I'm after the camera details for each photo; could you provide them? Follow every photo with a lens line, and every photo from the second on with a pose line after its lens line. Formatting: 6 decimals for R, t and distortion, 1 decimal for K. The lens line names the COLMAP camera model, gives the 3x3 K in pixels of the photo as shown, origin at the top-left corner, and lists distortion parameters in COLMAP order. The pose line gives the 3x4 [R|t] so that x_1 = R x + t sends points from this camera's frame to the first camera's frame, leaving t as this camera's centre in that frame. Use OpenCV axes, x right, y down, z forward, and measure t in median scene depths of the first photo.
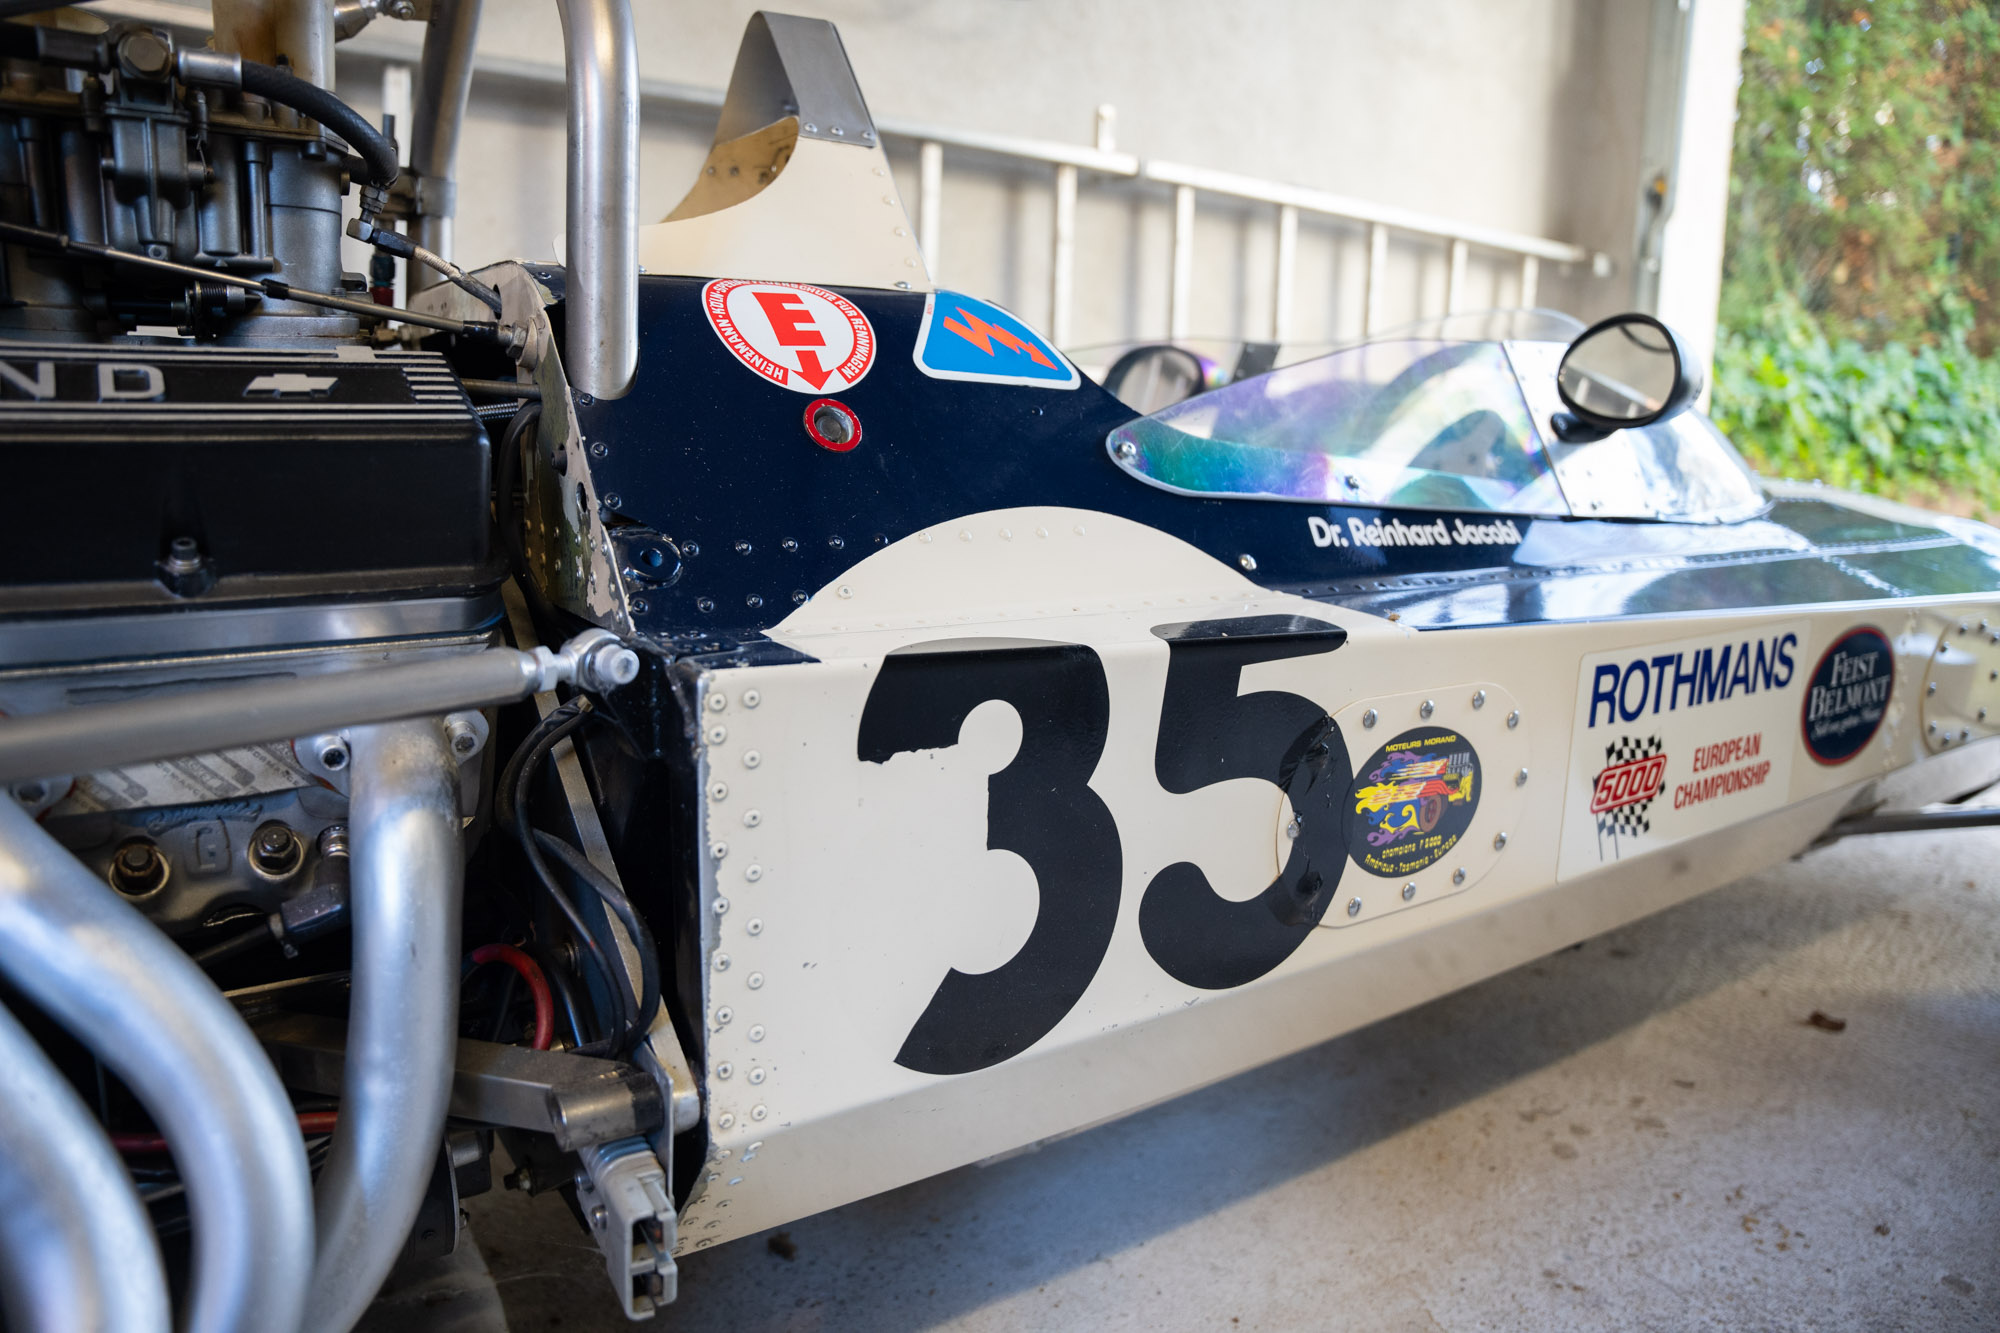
lens RADIAL K [[1365.7, 0, 1000.0], [0, 1365.7, 666.5], [0, 0, 1]] dist [-0.179542, 0.126675]
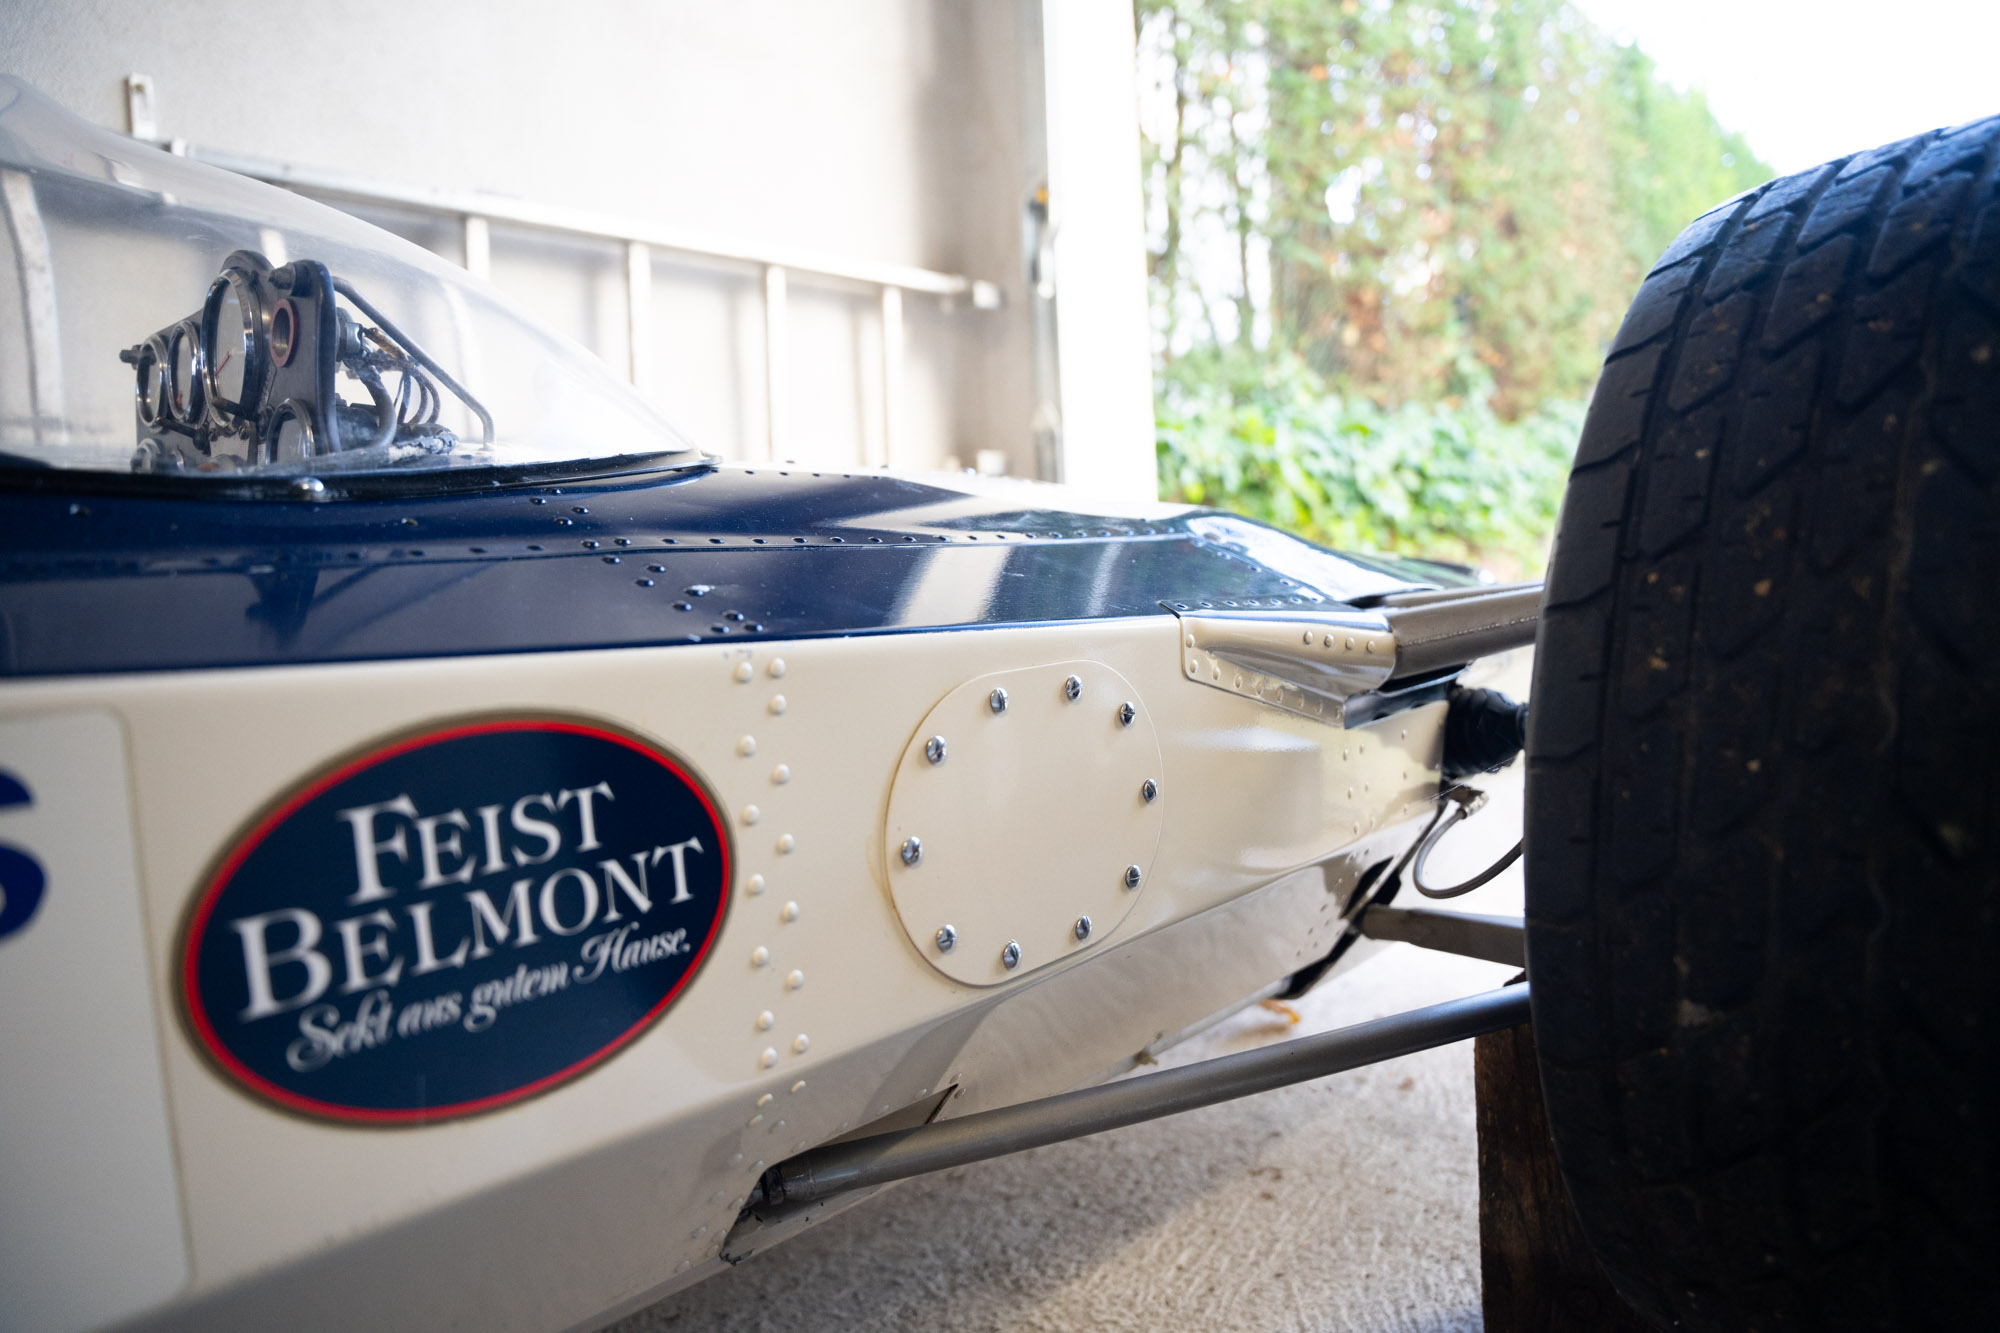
lens RADIAL K [[1365.7, 0, 1000.0], [0, 1365.7, 666.5], [0, 0, 1]] dist [-0.179542, 0.126675]
pose [[0.970446, -0.085395, 0.225705, 0.453588], [0.110279, 0.988854, -0.100028, 0.004408], [-0.214648, 0.121962, 0.969047, 0.386320]]
